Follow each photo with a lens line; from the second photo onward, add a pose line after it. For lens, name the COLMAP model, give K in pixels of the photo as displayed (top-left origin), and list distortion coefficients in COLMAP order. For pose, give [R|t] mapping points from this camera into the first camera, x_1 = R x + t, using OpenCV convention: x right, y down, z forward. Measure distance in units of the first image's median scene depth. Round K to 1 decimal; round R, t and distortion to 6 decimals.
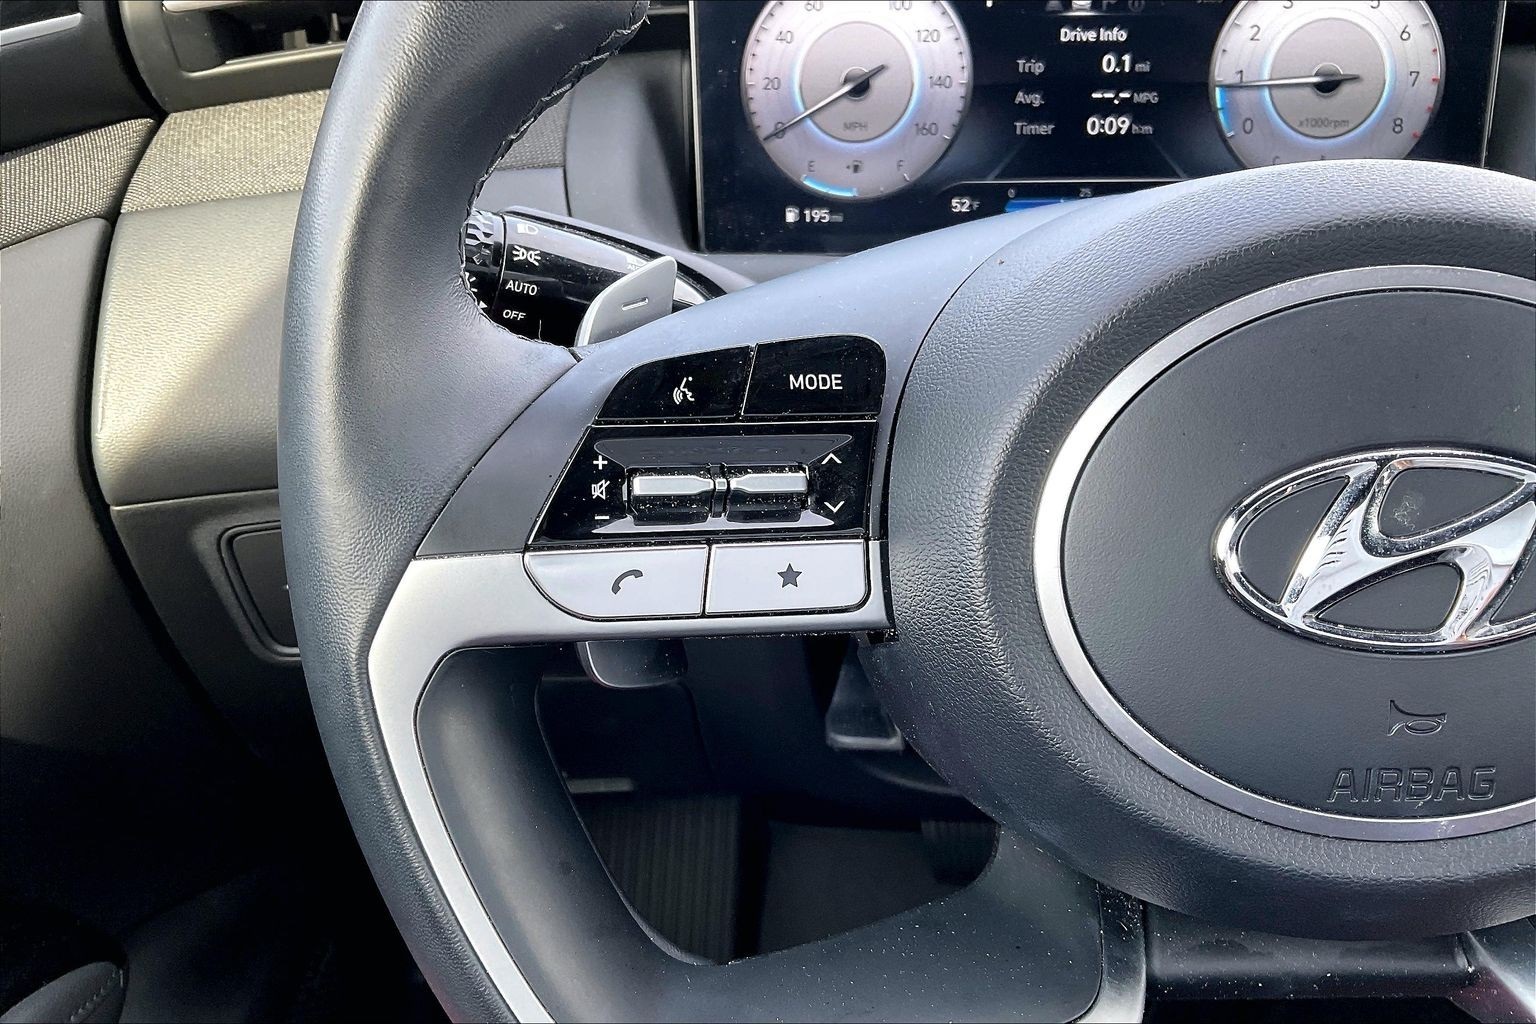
lens RADIAL K [[1266.8, 0, 764.9], [0, 1266.8, 502.9], [0, 0, 1]] dist [0.115018, -0.236518]
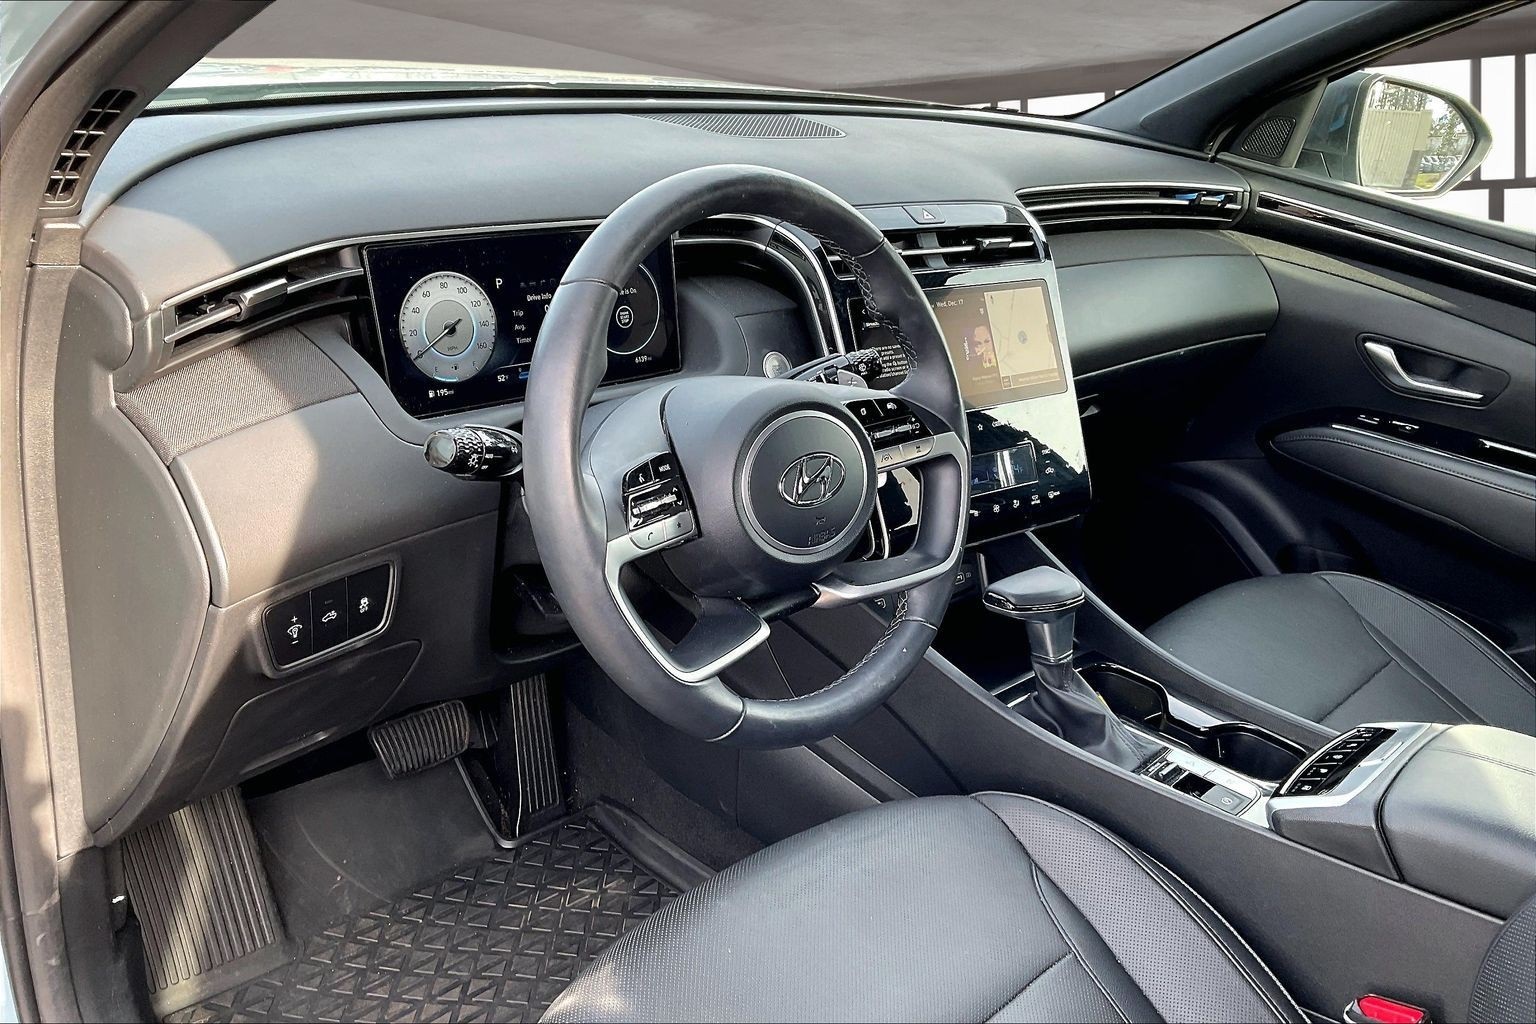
lens RADIAL K [[1266.8, 0, 764.9], [0, 1266.8, 502.9], [0, 0, 1]] dist [0.115018, -0.236518]
pose [[0.675637, -0.209044, 0.706977, -1.110365], [0.215164, 0.973120, 0.082113, -0.113500], [-0.705138, 0.096638, 0.702454, -0.789254]]
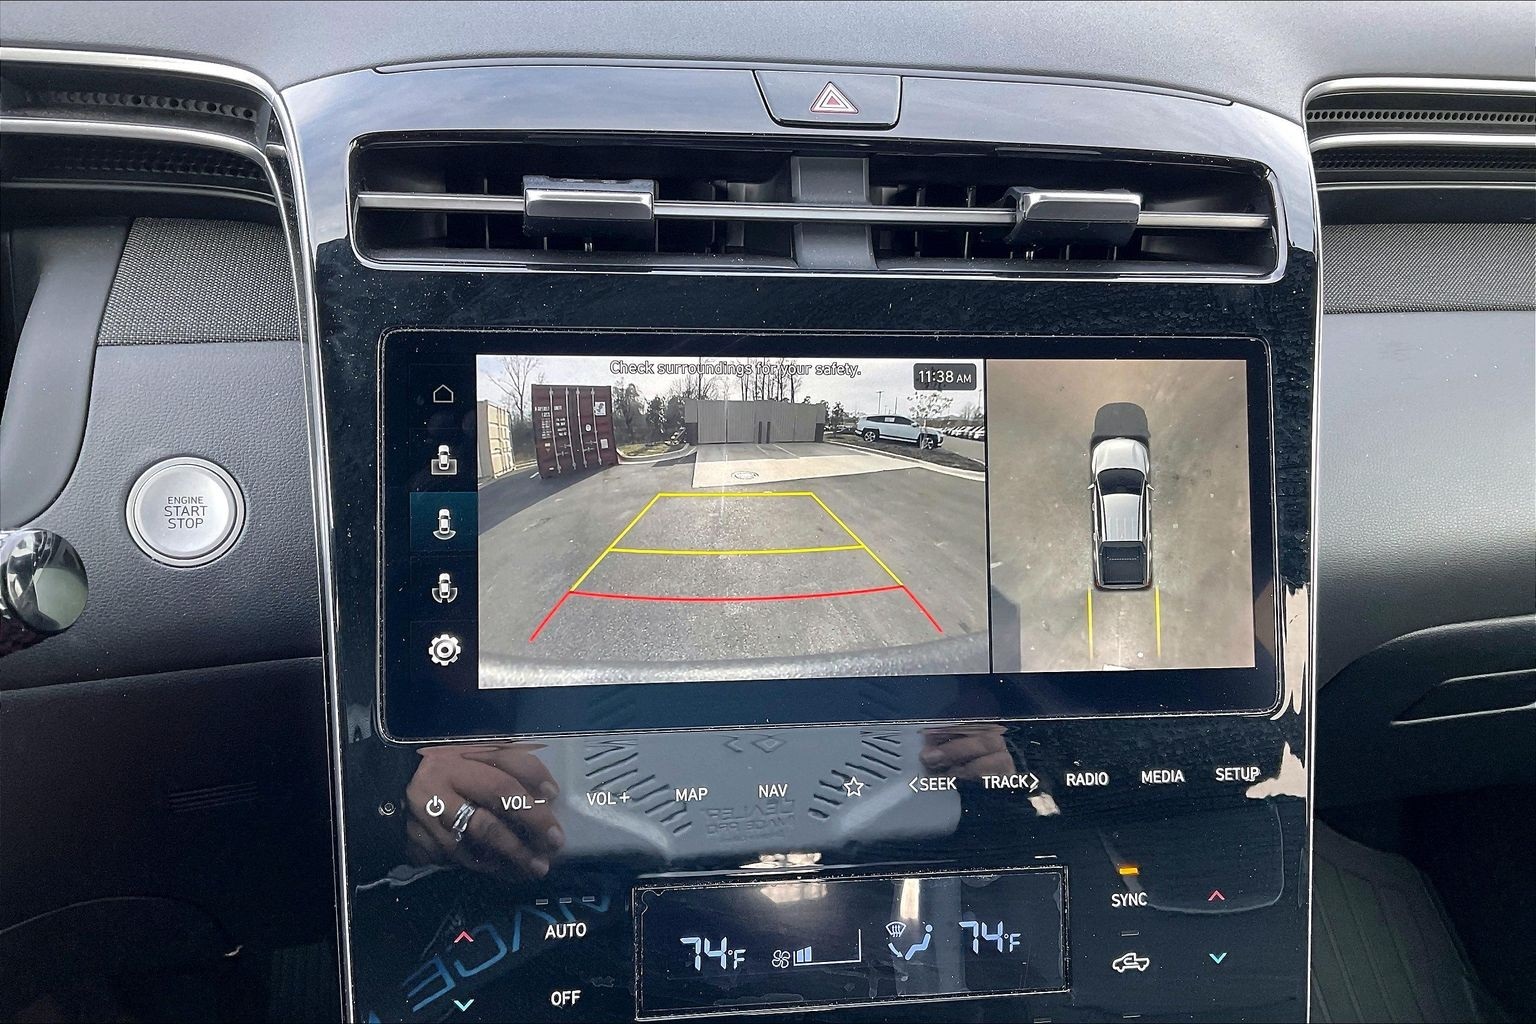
lens RADIAL K [[1266.8, 0, 764.9], [0, 1266.8, 502.9], [0, 0, 1]] dist [0.115018, -0.236518]
pose [[0.952766, -0.067069, 0.296209, 0.822360], [0.062908, 0.997741, 0.023569, -0.159568], [-0.297120, -0.003822, 0.954832, -0.023268]]
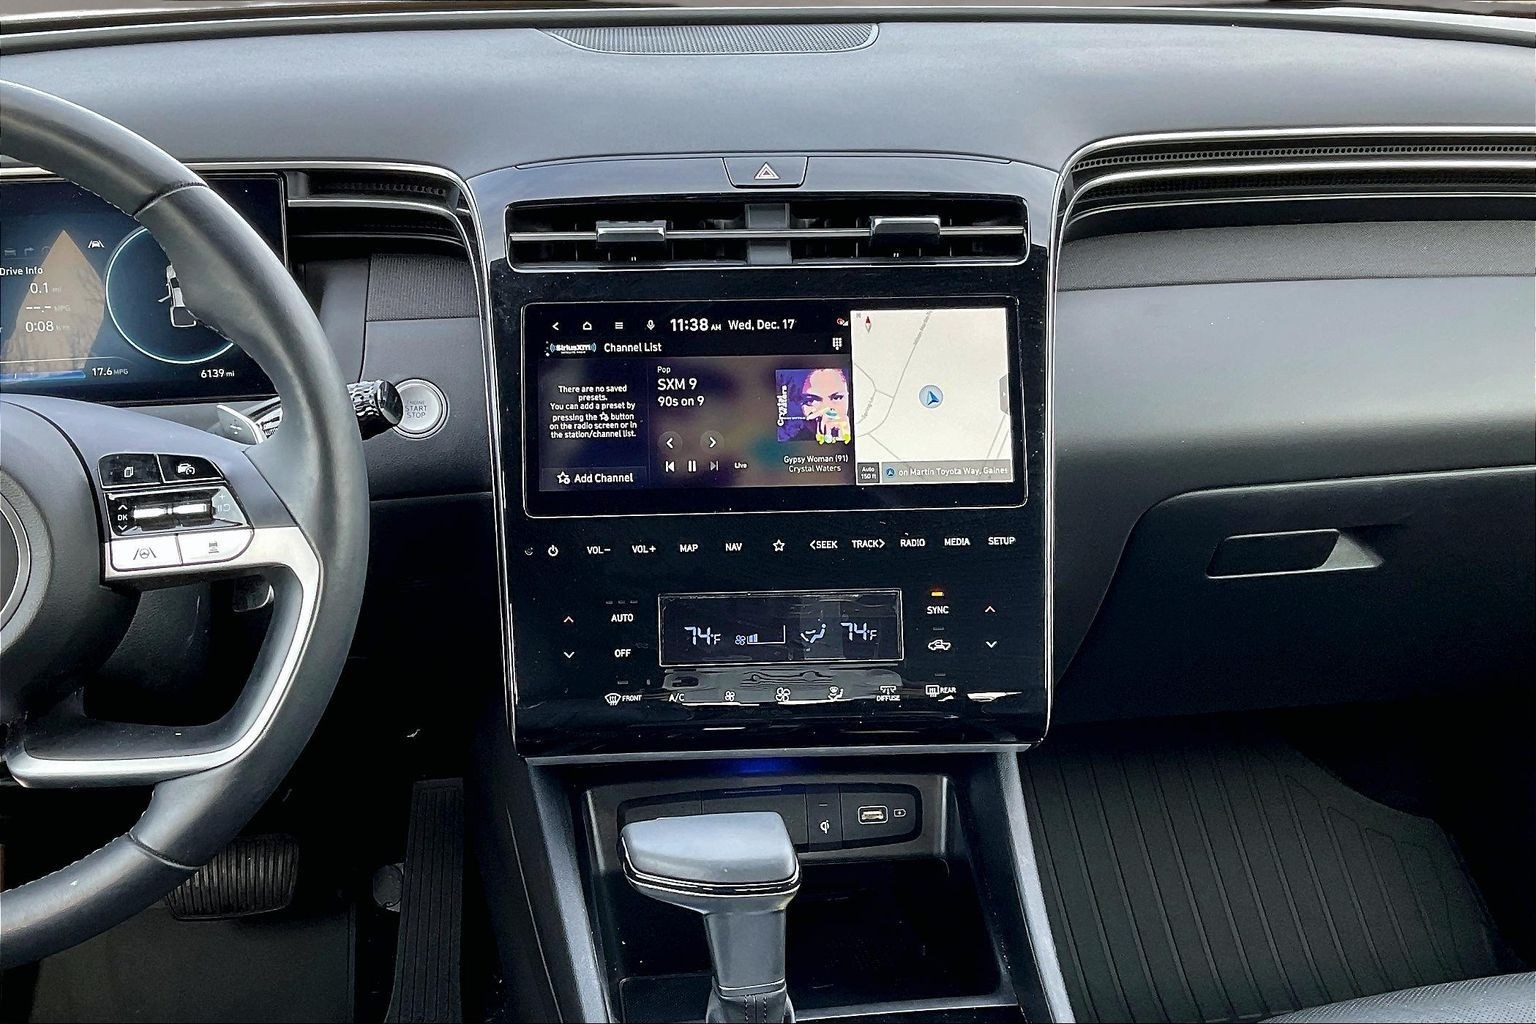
lens RADIAL K [[1704.5, 0, 774.8], [0, 1704.5, 508.5], [0, 0, 1]] dist [0.061282, -0.011493]
pose [[0.975536, -0.067226, 0.209311, 0.689144], [0.081625, 0.994799, -0.060921, 0.125528], [-0.204127, 0.076516, 0.975950, -1.207066]]
